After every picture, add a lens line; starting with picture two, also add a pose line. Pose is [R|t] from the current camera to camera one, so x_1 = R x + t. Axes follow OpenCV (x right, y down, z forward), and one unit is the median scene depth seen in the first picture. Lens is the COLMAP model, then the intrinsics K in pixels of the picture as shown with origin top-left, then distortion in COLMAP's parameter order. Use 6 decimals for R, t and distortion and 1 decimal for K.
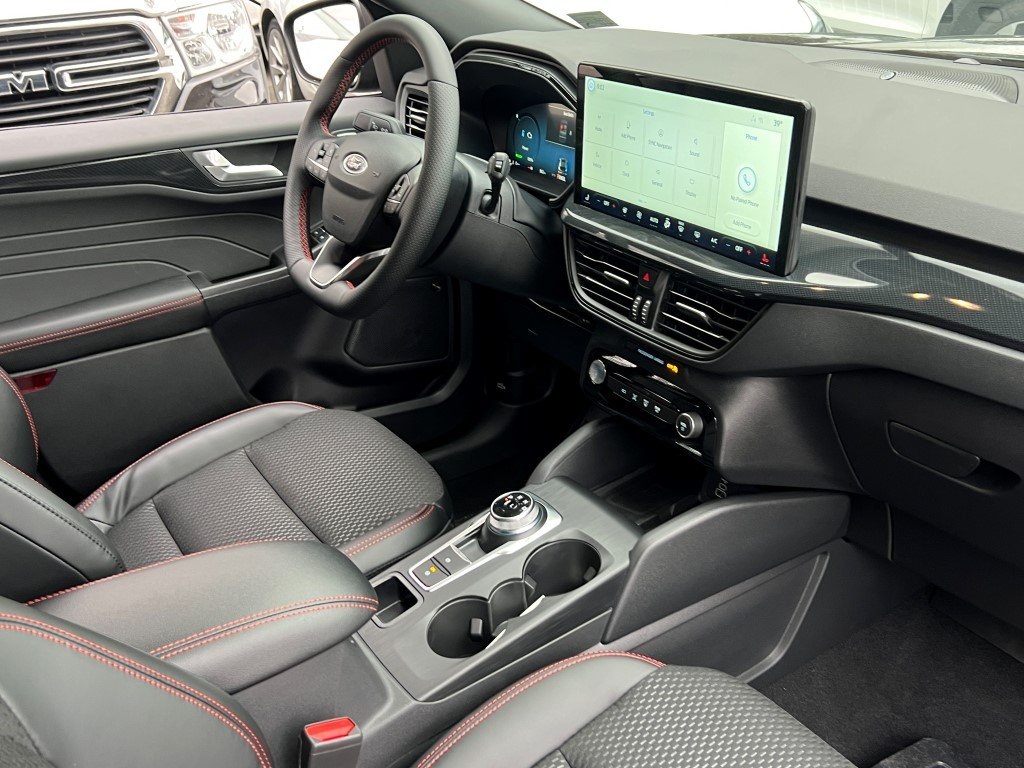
lens RADIAL K [[1014.2, 0, 512.0], [0, 1014.2, 384.0], [0, 0, 1]] dist [0.138452, -0.496624]
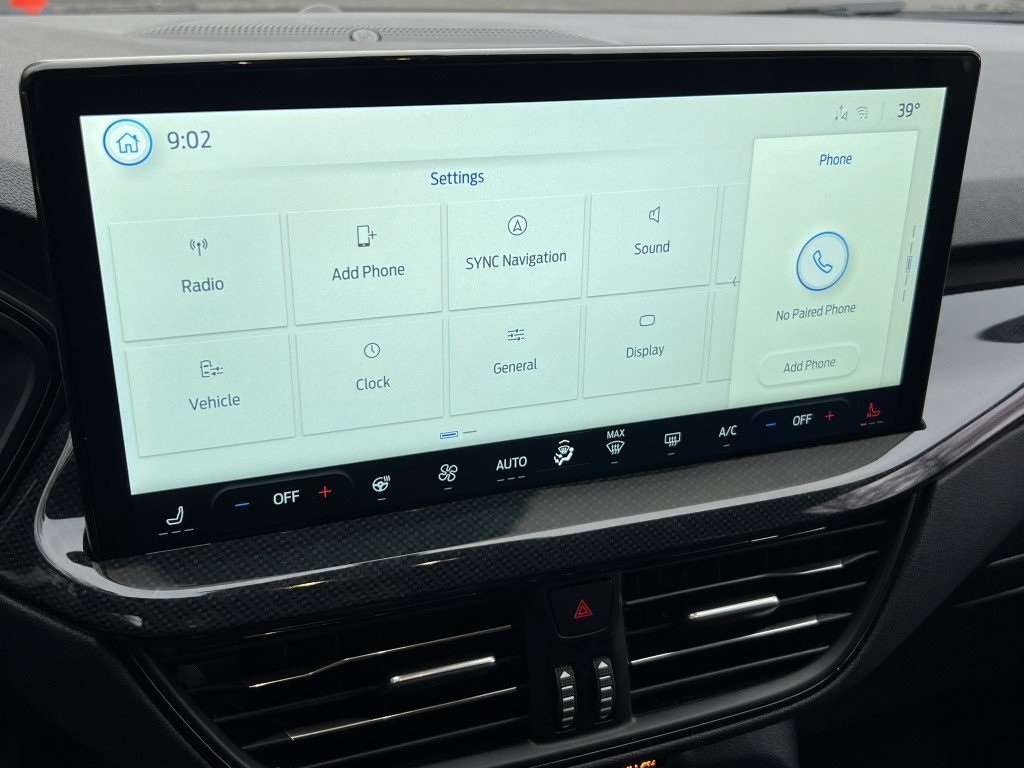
lens RADIAL K [[1066.4, 0, 512.0], [0, 1066.4, 384.0], [0, 0, 1]] dist [0.065193, -0.263007]
pose [[0.224038, -0.362650, 0.904595, -0.202571], [0.395308, 0.882219, 0.255775, -0.308166], [-0.890808, 0.300291, 0.341009, 0.954430]]
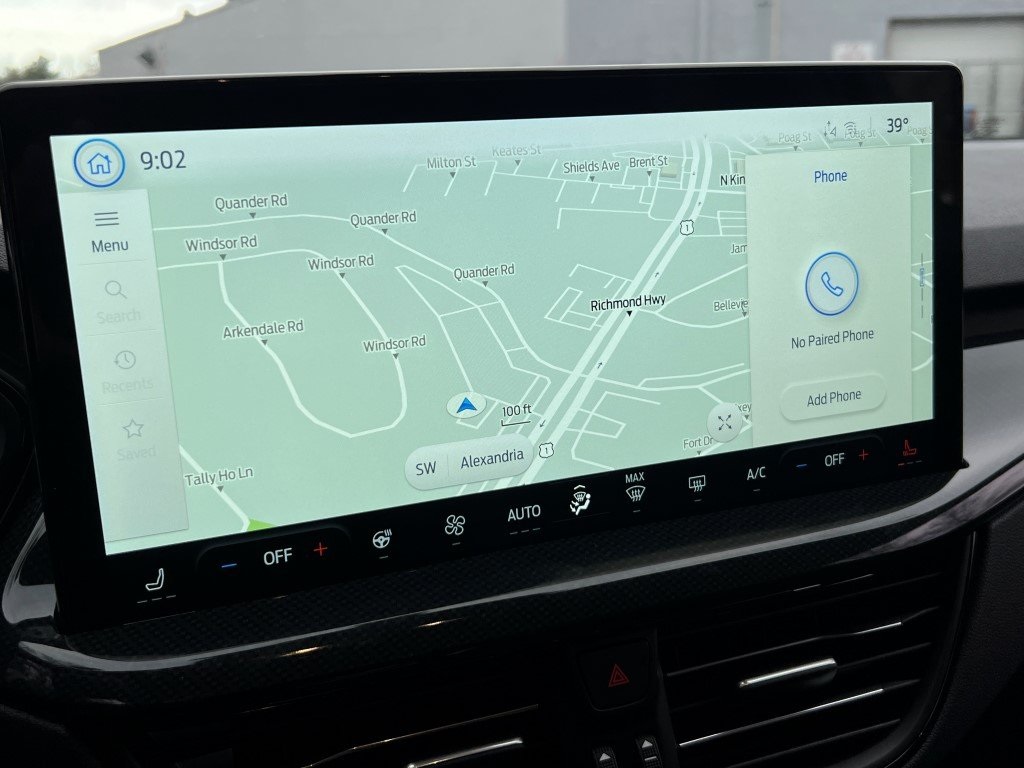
lens RADIAL K [[1066.4, 0, 512.0], [0, 1066.4, 384.0], [0, 0, 1]] dist [0.065193, -0.263007]
pose [[0.215404, -0.173624, 0.960966, -0.196577], [0.466833, 0.882644, 0.054830, -0.239697], [-0.857711, 0.436800, 0.271179, 0.985296]]
